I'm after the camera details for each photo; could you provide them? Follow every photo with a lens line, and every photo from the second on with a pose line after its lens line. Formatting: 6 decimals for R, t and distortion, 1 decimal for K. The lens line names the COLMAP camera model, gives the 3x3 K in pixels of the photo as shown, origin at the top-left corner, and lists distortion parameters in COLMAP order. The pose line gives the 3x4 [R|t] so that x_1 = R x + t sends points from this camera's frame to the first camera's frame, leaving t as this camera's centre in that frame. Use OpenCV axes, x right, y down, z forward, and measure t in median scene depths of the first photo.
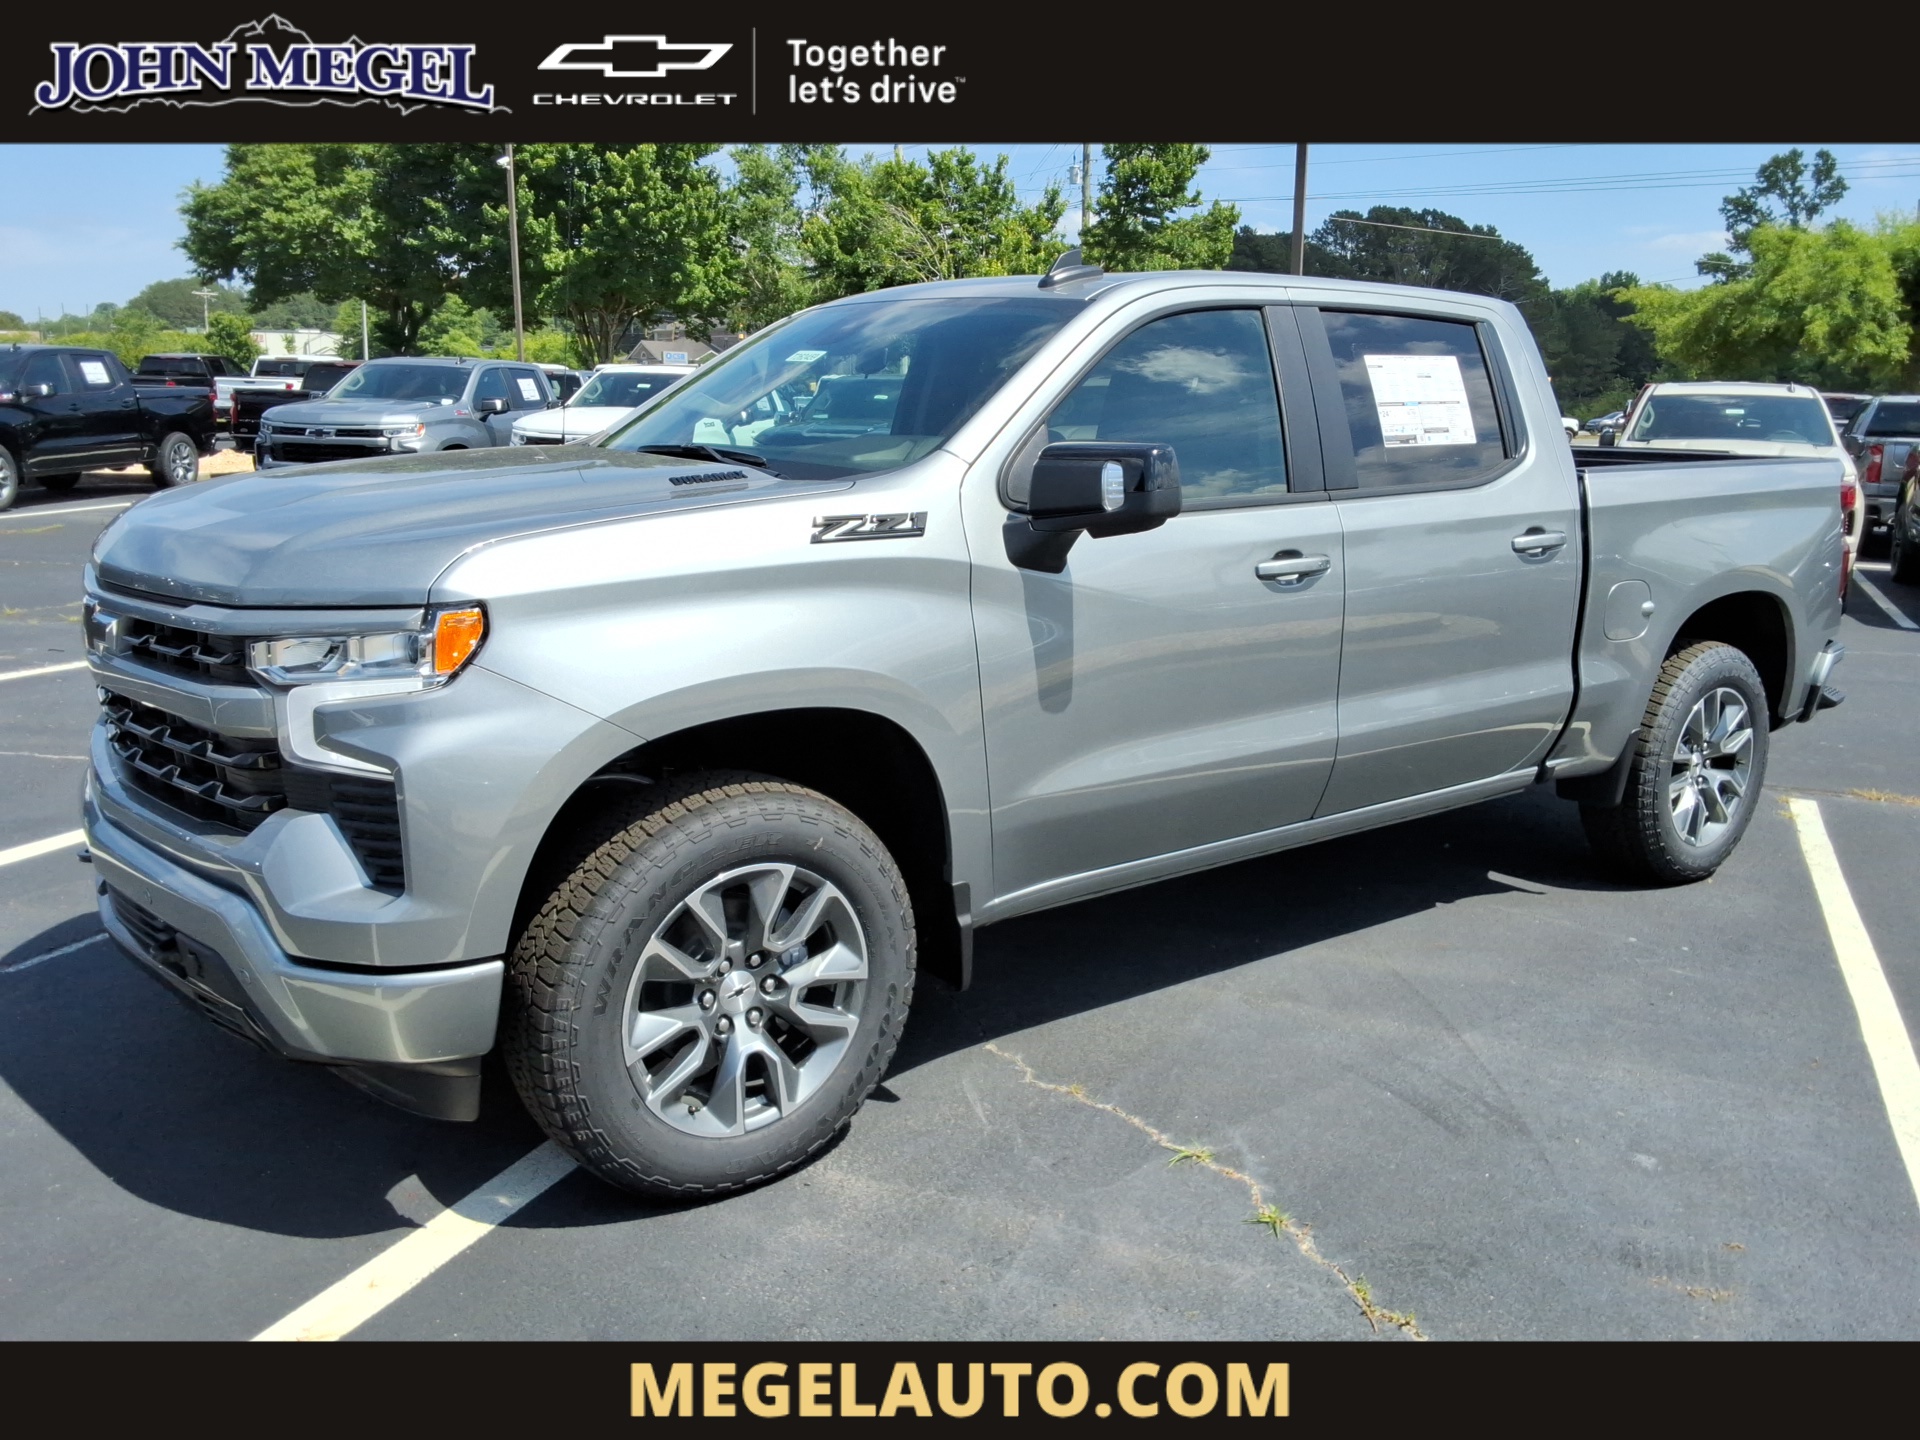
lens RADIAL K [[1570.3, 0, 984.1], [0, 1570.3, 710.1], [0, 0, 1]] dist [0.127336, -0.203014]
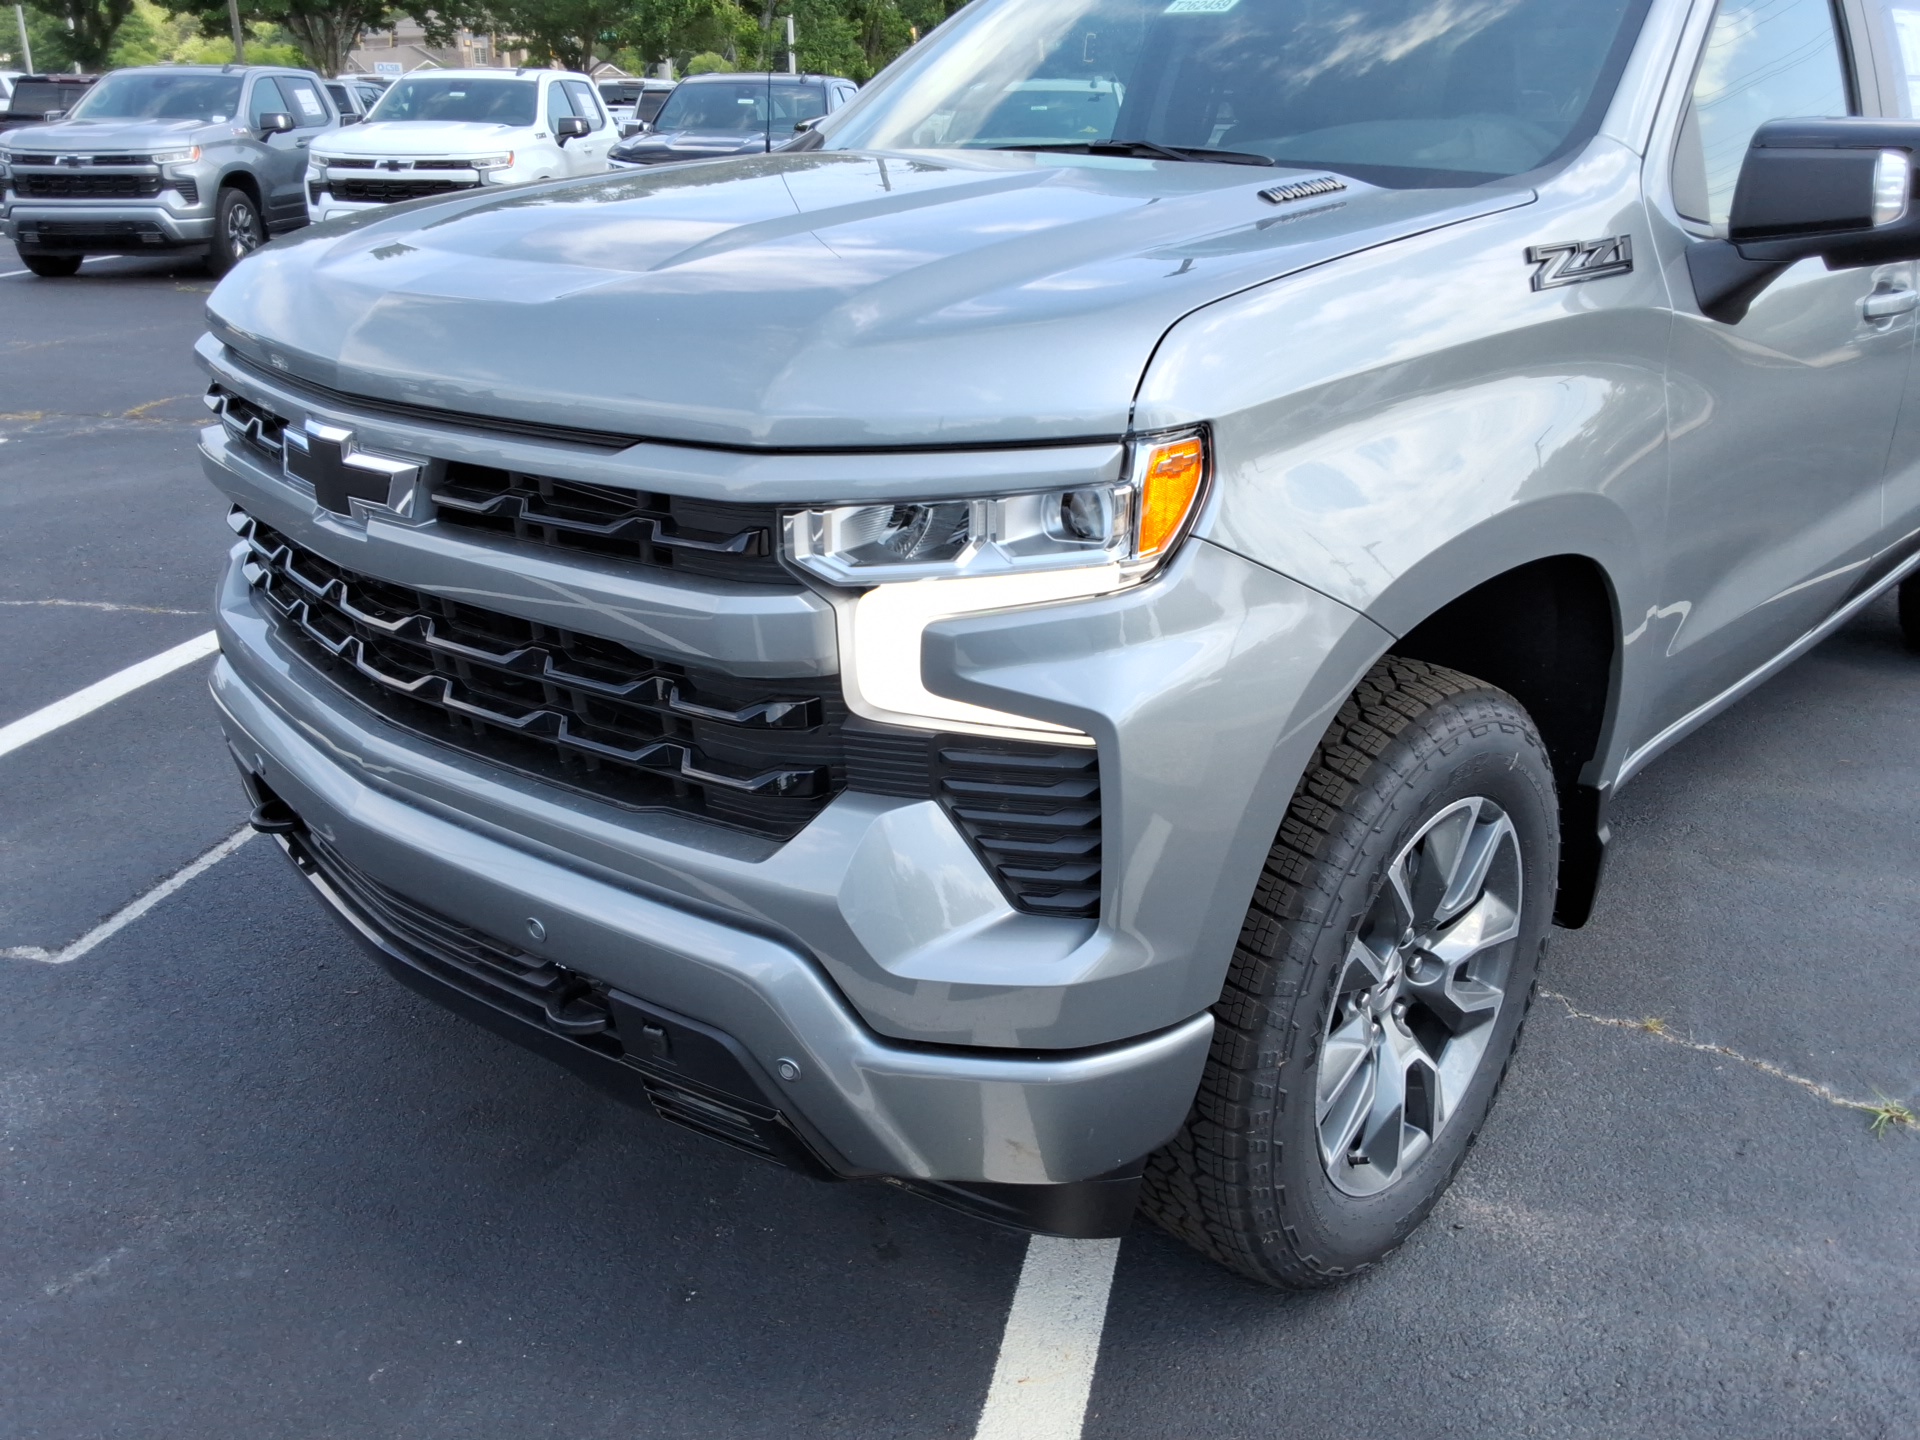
lens RADIAL K [[1570.3, 0, 984.1], [0, 1570.3, 710.1], [0, 0, 1]] dist [0.127336, -0.203014]
pose [[0.989299, -0.061940, 0.132100, -0.427872], [0.039533, 0.985341, 0.165951, -0.058354], [-0.140442, -0.158953, 0.977246, 0.396929]]
